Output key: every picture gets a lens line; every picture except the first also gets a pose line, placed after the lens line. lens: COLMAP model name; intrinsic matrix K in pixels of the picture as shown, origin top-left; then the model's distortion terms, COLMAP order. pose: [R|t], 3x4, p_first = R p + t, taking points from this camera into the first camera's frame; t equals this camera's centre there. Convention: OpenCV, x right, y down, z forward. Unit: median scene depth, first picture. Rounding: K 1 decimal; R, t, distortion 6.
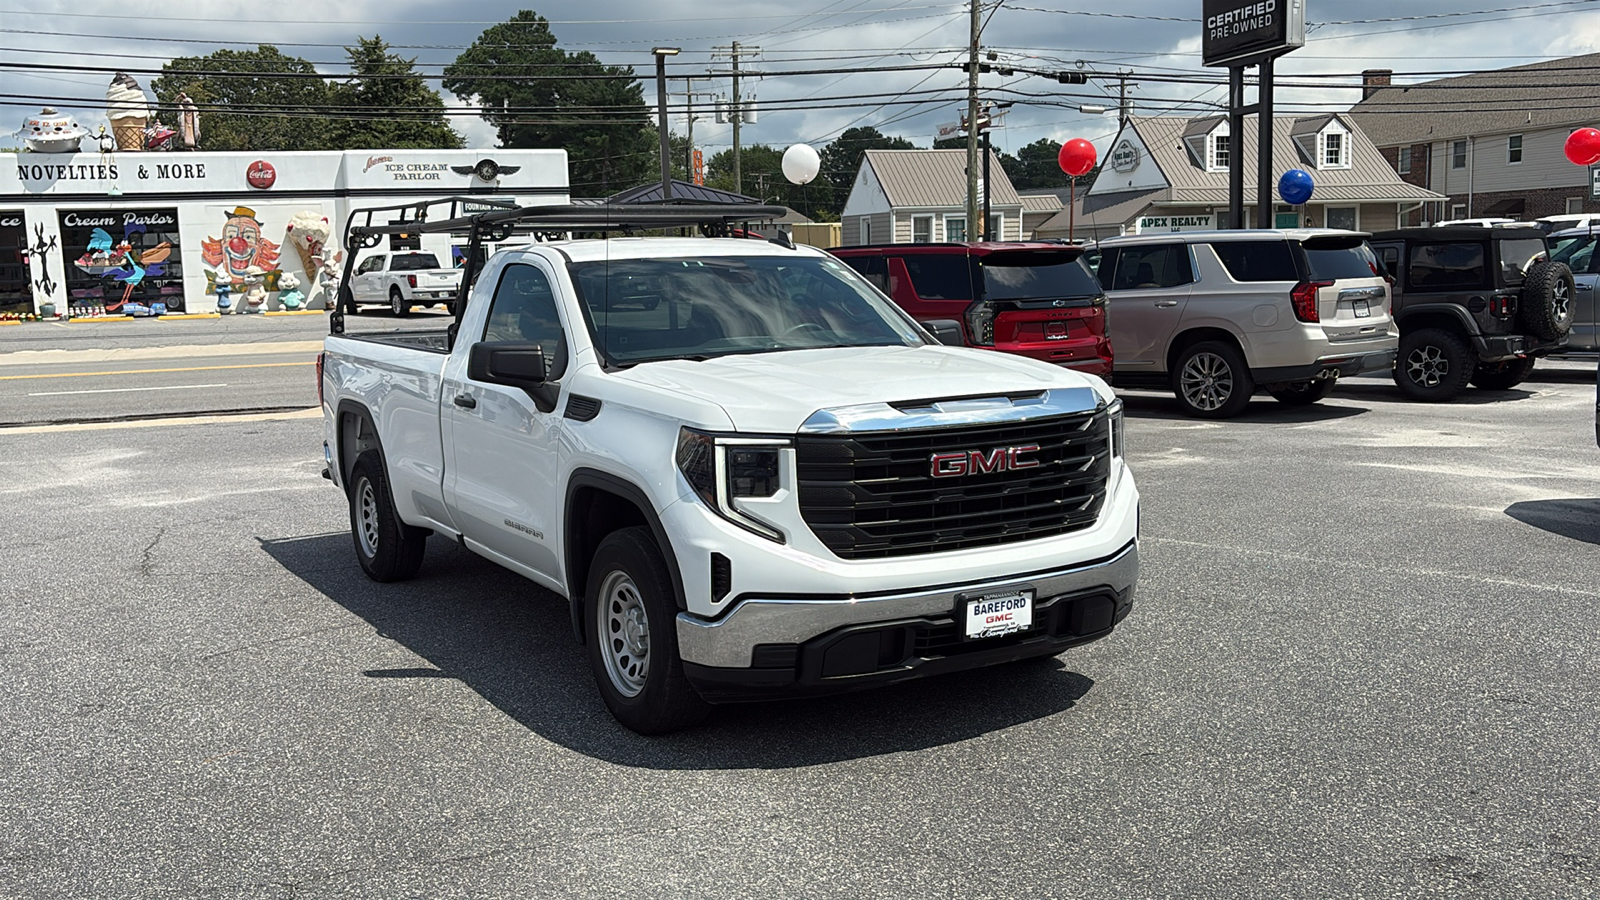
lens RADIAL K [[1468.4, 0, 749.3], [0, 1468.4, 446.7], [0, 0, 1]] dist [0.106577, -0.242633]
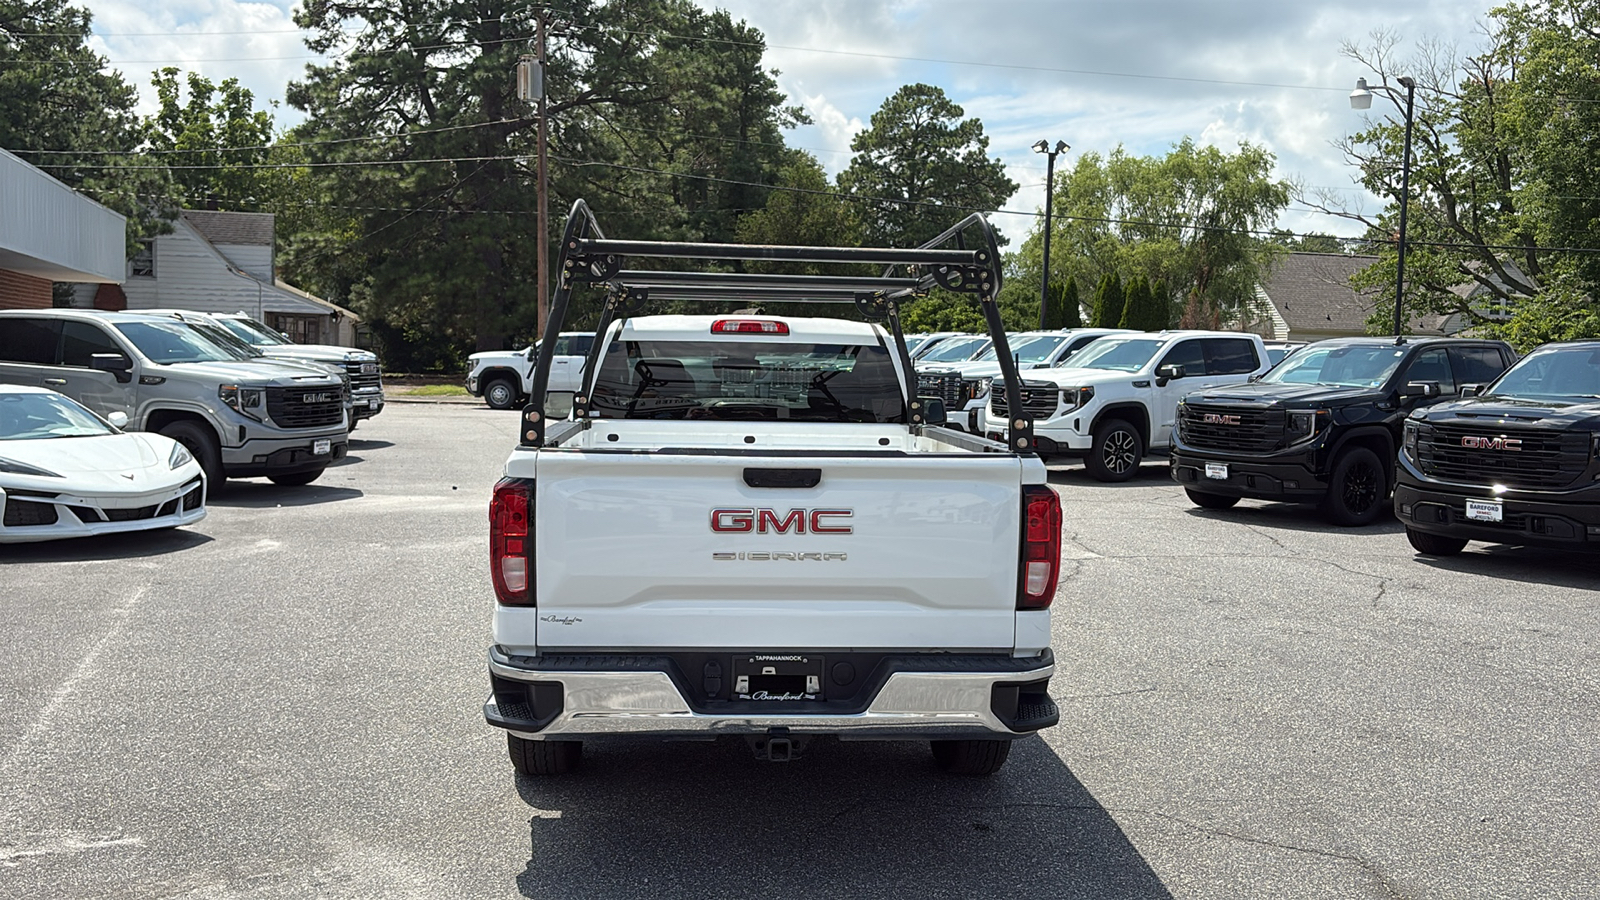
lens RADIAL K [[1484.3, 0, 800.0], [0, 1484.3, 450.0], [0, 0, 1]] dist [0.066547, -0.096145]
pose [[-0.903554, -0.020599, 0.427978, -0.095436], [0.054345, 0.985267, 0.162157, -0.036752], [-0.425013, 0.169777, -0.889123, 0.329593]]
